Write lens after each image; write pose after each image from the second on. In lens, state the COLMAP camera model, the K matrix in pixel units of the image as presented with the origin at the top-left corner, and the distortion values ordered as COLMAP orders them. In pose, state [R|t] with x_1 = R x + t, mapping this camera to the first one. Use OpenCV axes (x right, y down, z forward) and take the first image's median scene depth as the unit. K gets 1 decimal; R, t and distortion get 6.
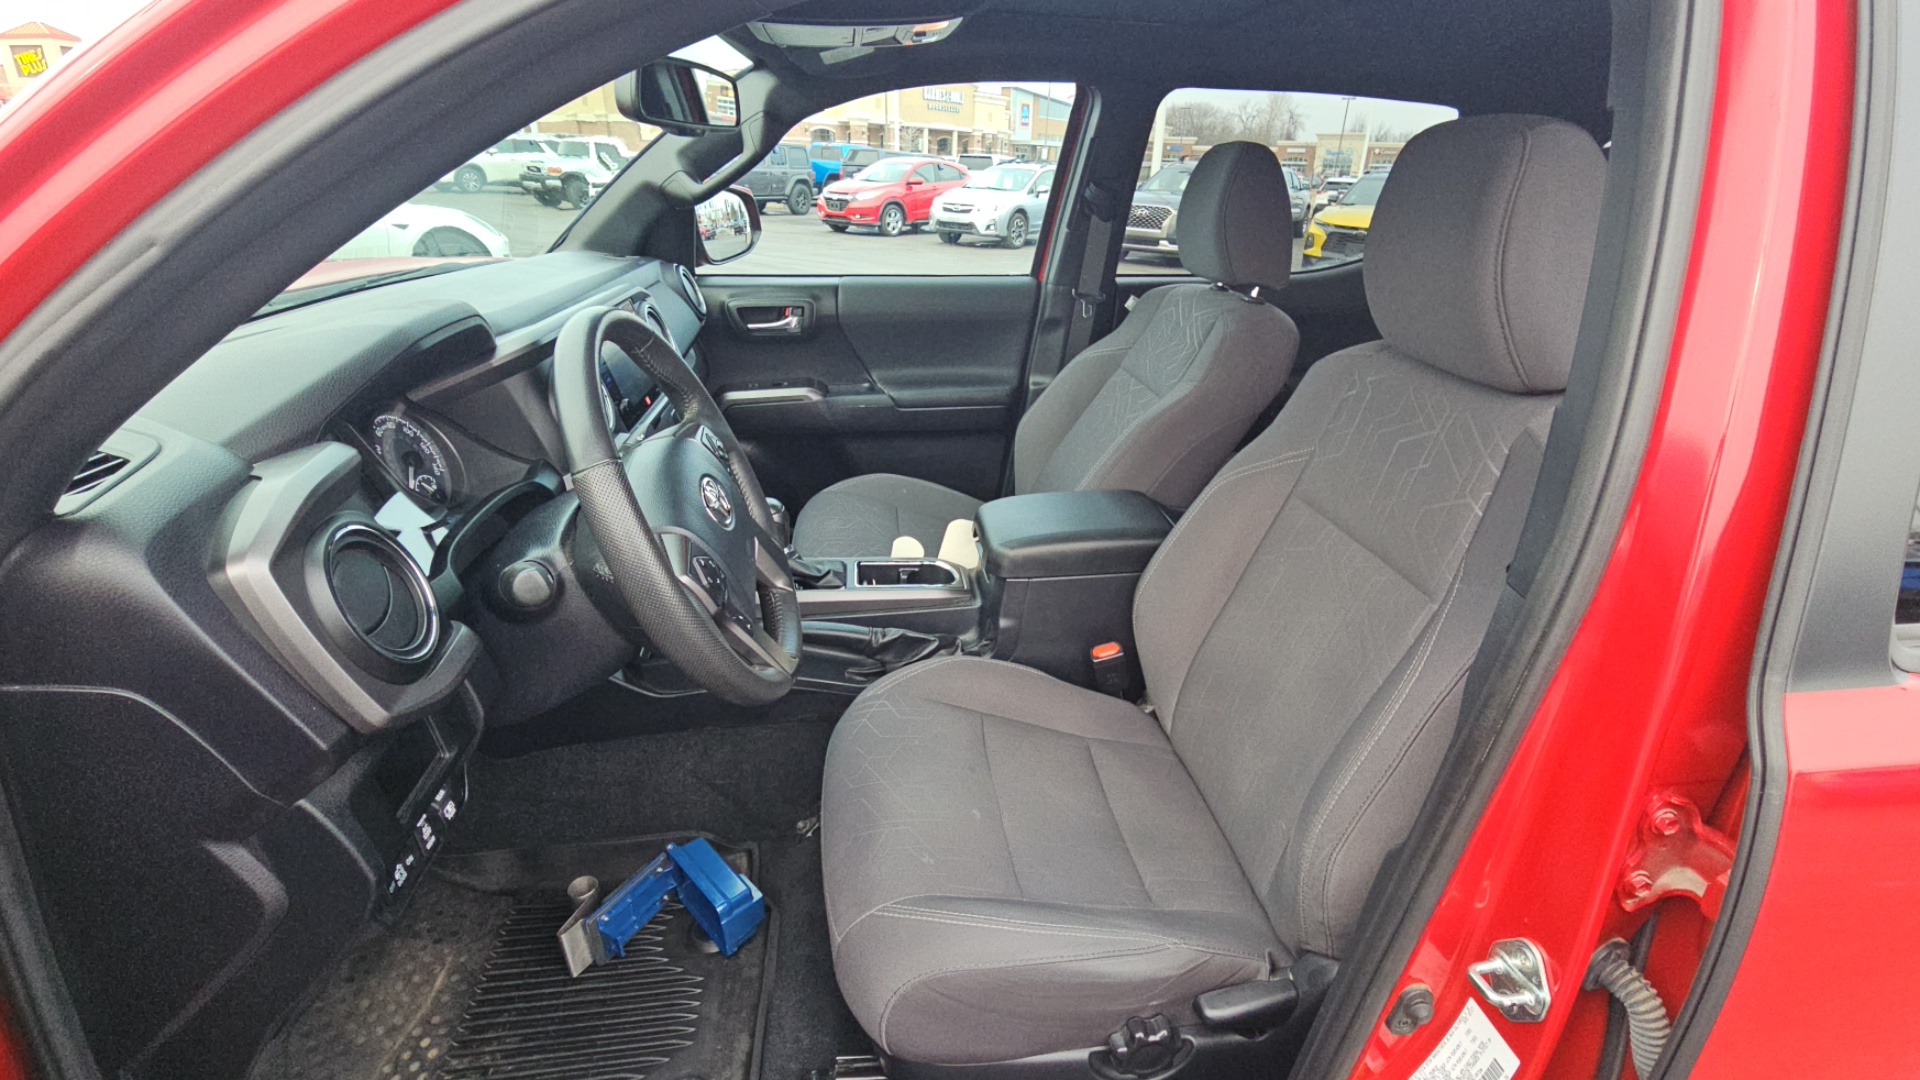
lens RADIAL K [[855.4, 0, 978.9], [0, 855.4, 548.3], [0, 0, 1]] dist [0.008596, -0.005878]
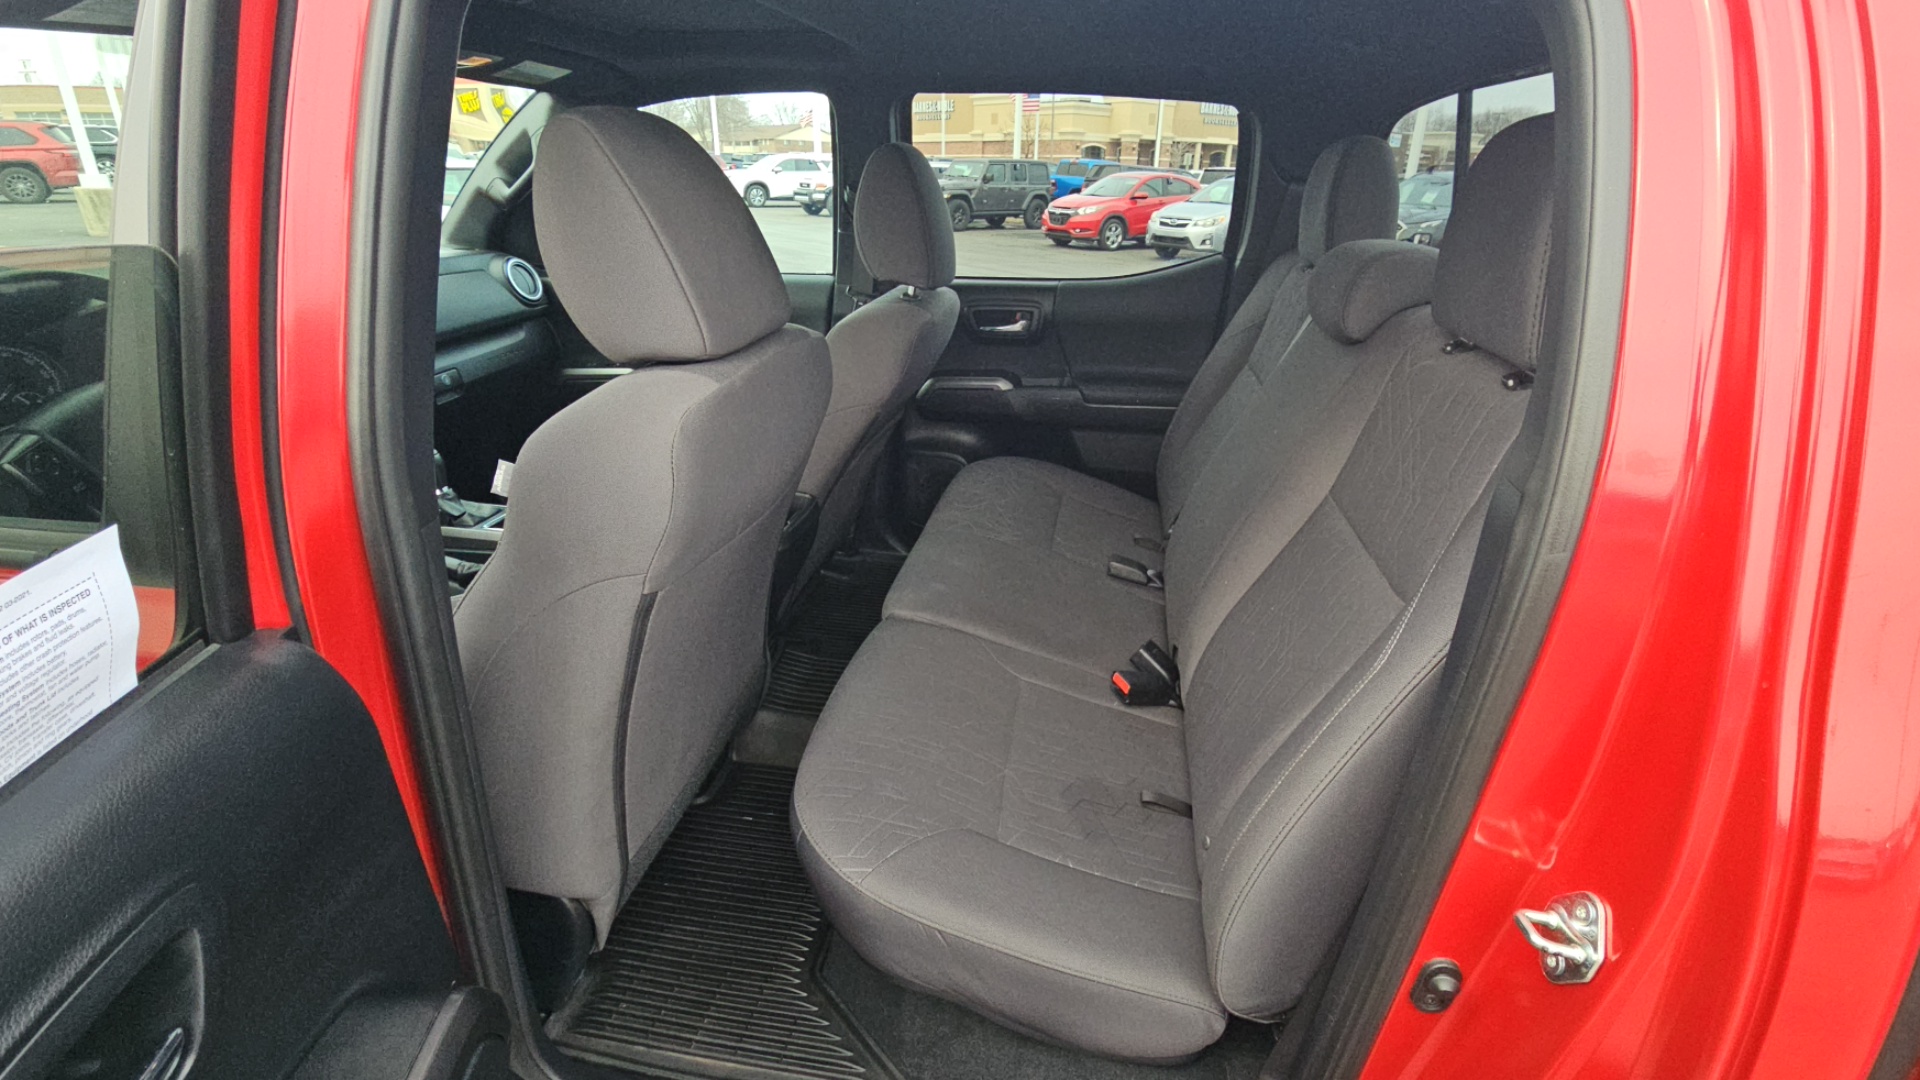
lens RADIAL K [[861.0, 0, 975.8], [0, 861.0, 543.3], [0, 0, 1]] dist [0.008009, -0.008610]
pose [[0.953936, 0.107958, -0.279911, 0.584677], [-0.114434, 0.993407, -0.006846, -0.002607], [0.277327, 0.038562, 0.960001, 0.044497]]
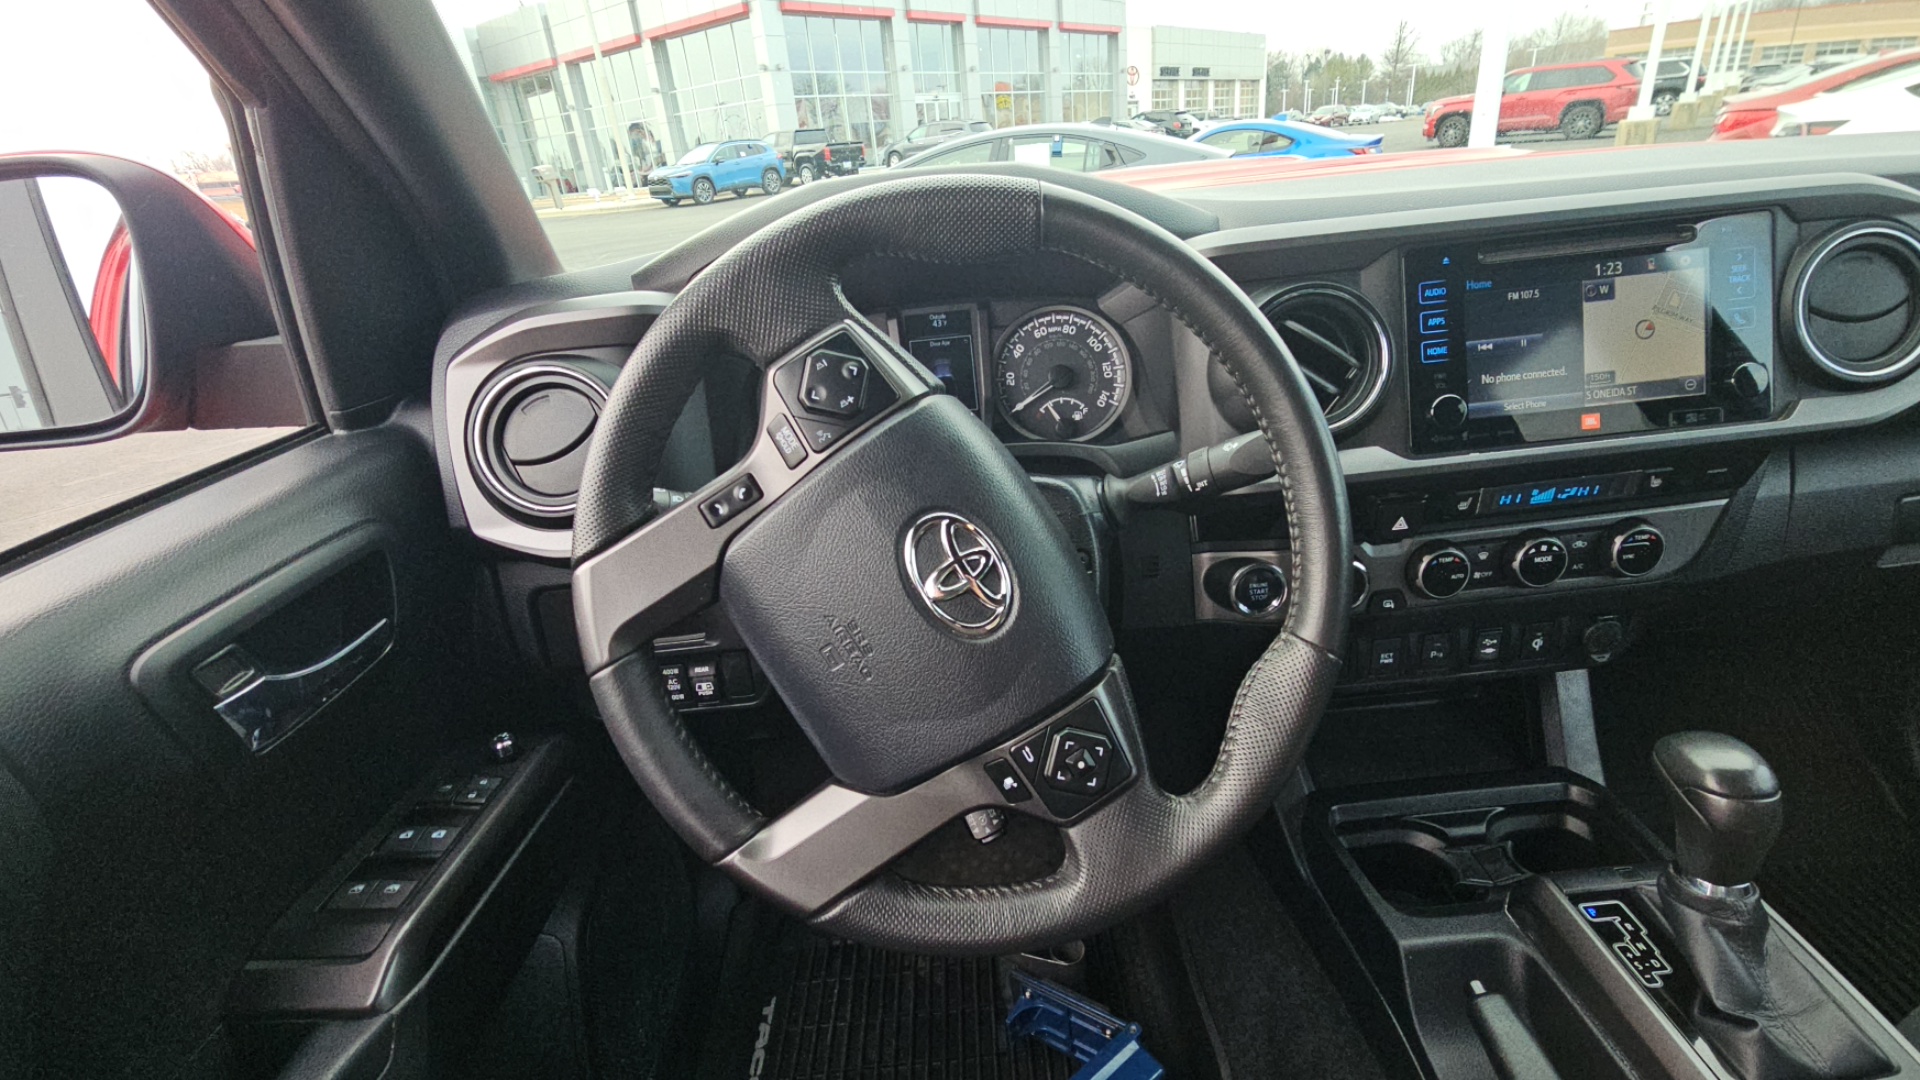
lens RADIAL K [[853.2, 0, 977.1], [0, 853.2, 545.4], [0, 0, 1]] dist [0.006063, -0.005477]
pose [[-0.102801, 0.393139, -0.913714, 0.068931], [-0.332145, 0.852291, 0.404080, -0.123827], [0.937610, 0.345025, 0.042963, 0.441018]]
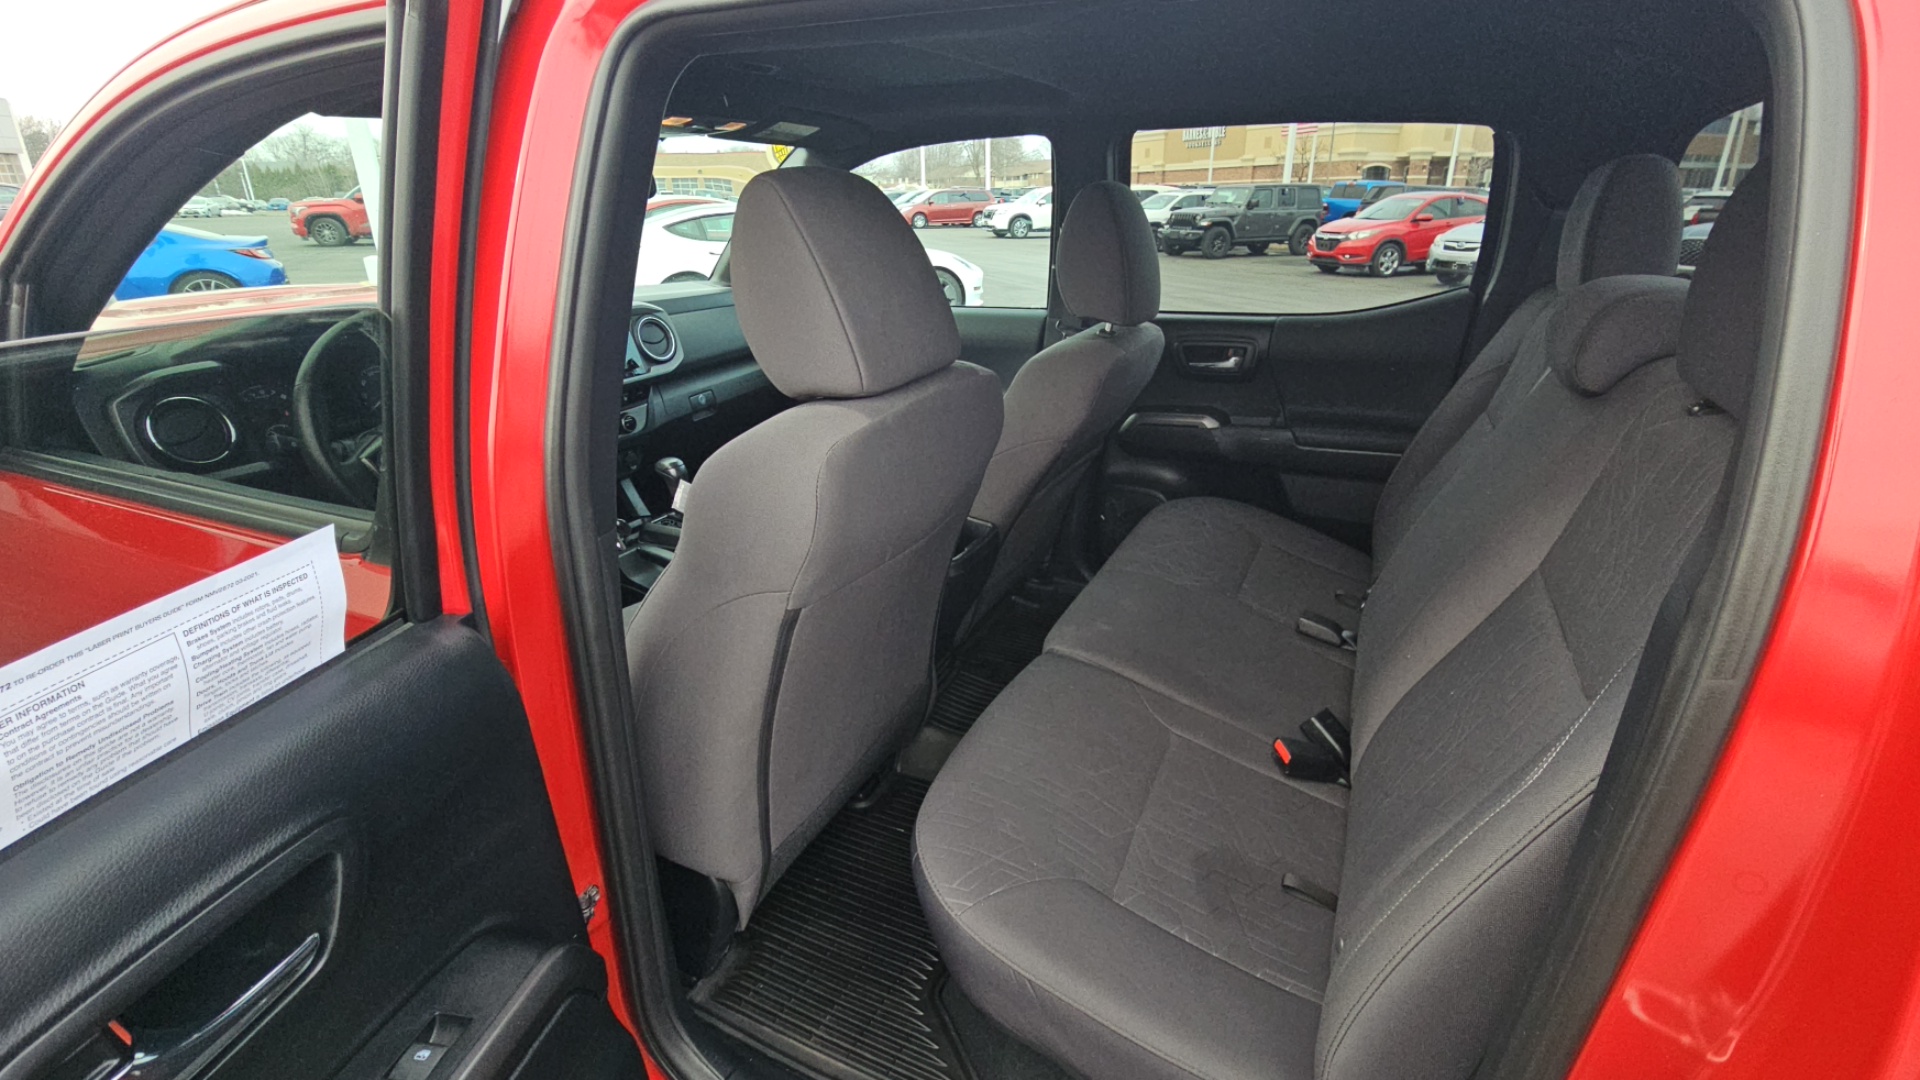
lens RADIAL K [[859.9, 0, 972.3], [0, 859.9, 540.6], [0, 0, 1]] dist [0.005219, -0.006210]
pose [[0.829784, 0.168125, -0.532158, 0.633809], [-0.195560, 0.980679, 0.004893, -0.019971], [0.522699, 0.100009, 0.846631, 0.066321]]
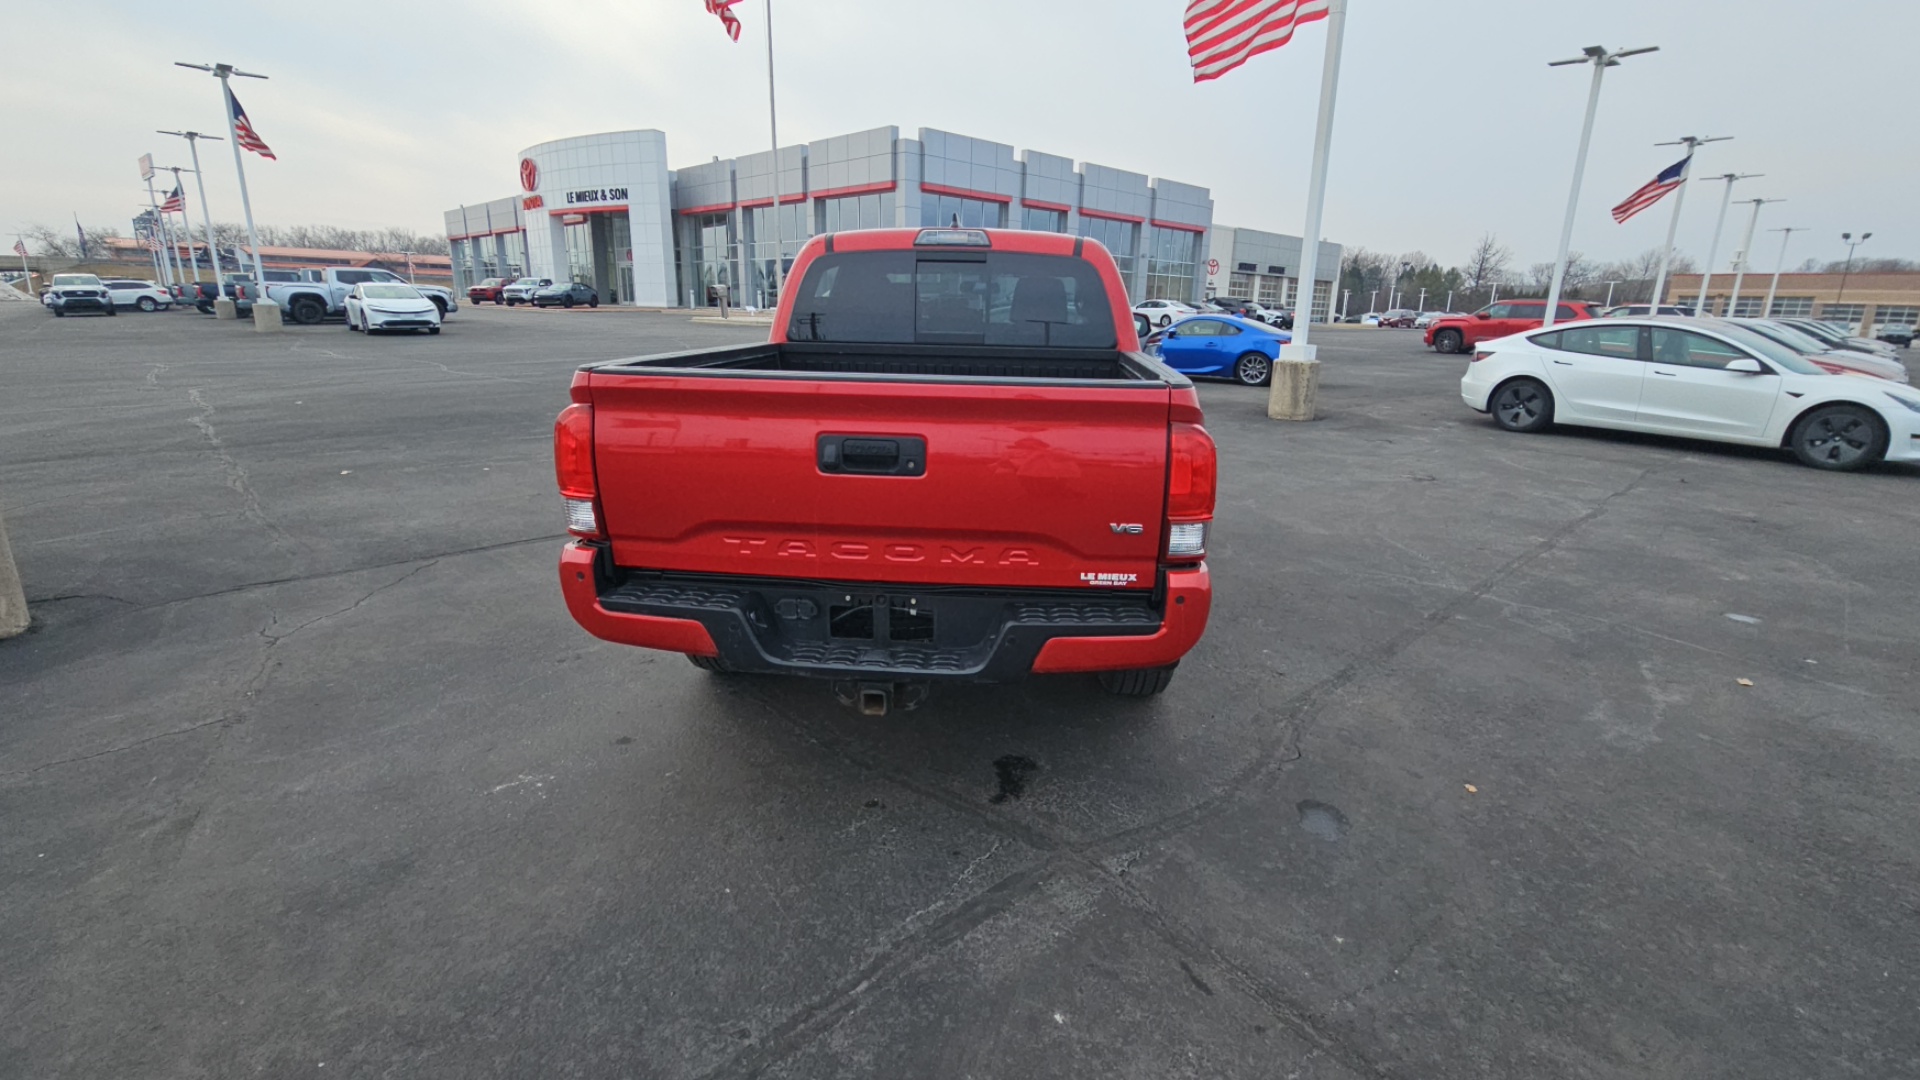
lens RADIAL K [[855.4, 0, 978.9], [0, 855.4, 548.3], [0, 0, 1]] dist [0.008596, -0.005878]
pose [[-0.217048, 0.223485, -0.950234, 2.825182], [-0.428863, 0.852632, 0.298489, -0.417347], [0.876907, 0.472307, -0.089218, 1.262698]]
